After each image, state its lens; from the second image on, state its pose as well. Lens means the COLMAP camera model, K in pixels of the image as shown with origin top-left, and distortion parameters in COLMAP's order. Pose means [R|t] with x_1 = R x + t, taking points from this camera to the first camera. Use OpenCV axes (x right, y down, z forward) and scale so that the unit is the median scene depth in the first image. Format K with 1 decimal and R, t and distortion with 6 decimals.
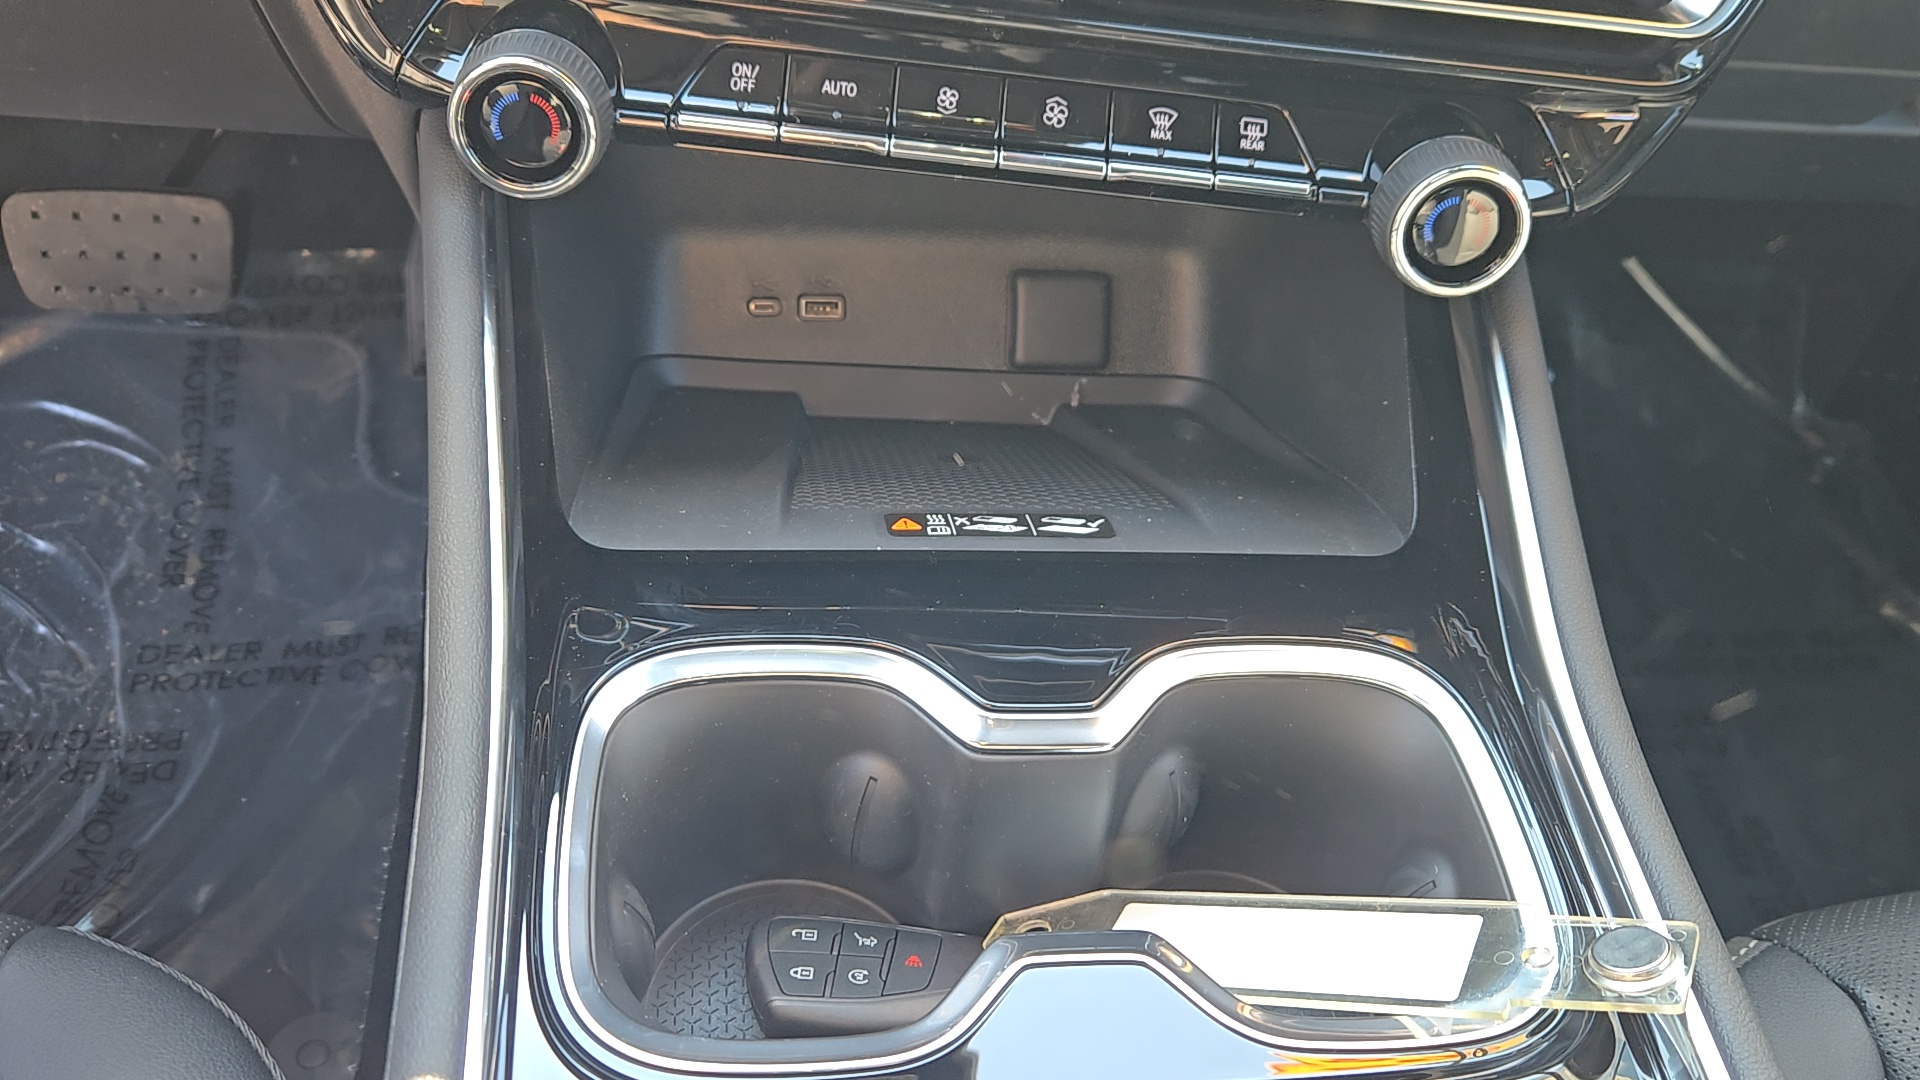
lens RADIAL K [[1585.8, 0, 954.1], [0, 1585.8, 532.9], [0, 0, 1]] dist [0.011932, -0.002692]
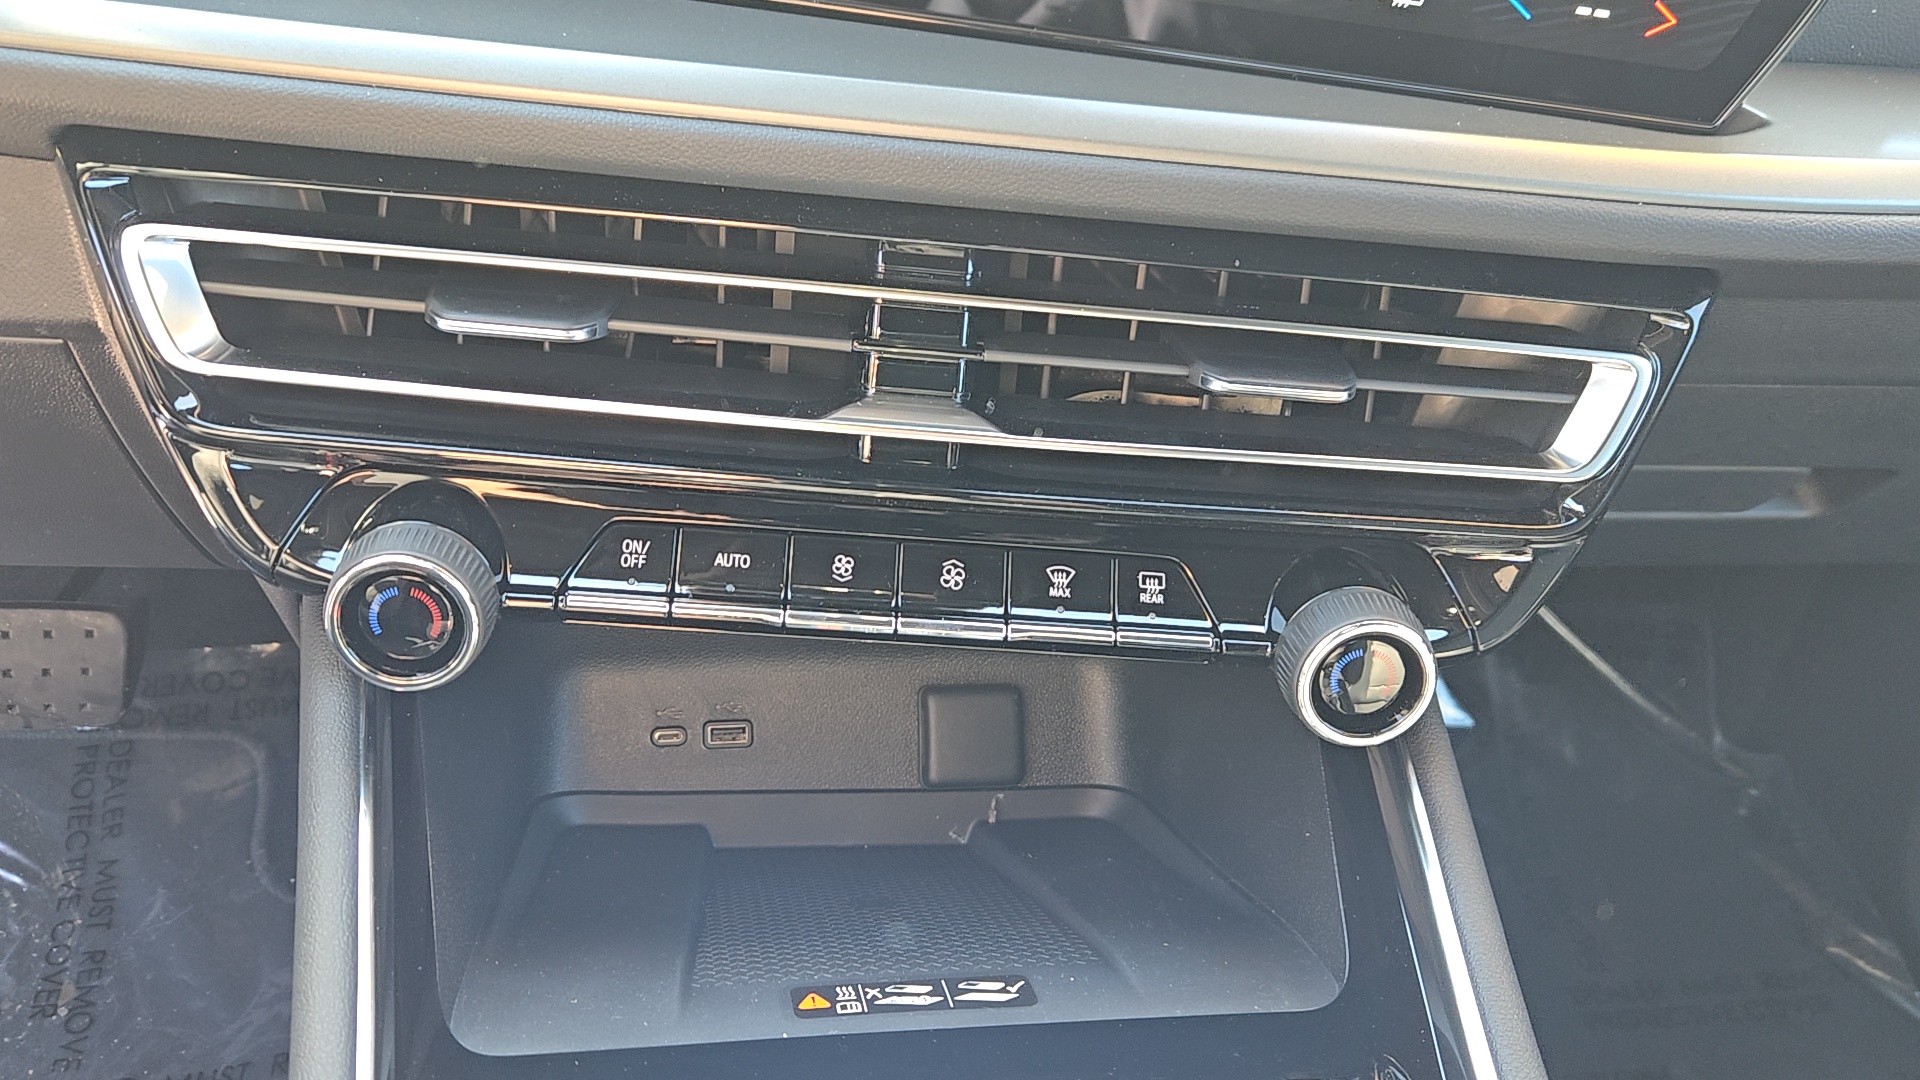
lens RADIAL K [[1578.1, 0, 954.2], [0, 1578.1, 540.9], [0, 0, 1]] dist [0.019828, -0.016587]
pose [[0.998345, -0.035486, 0.045255, 0.019989], [0.043023, 0.983042, -0.178262, -0.104002], [-0.038162, 0.179914, 0.982942, 0.026531]]
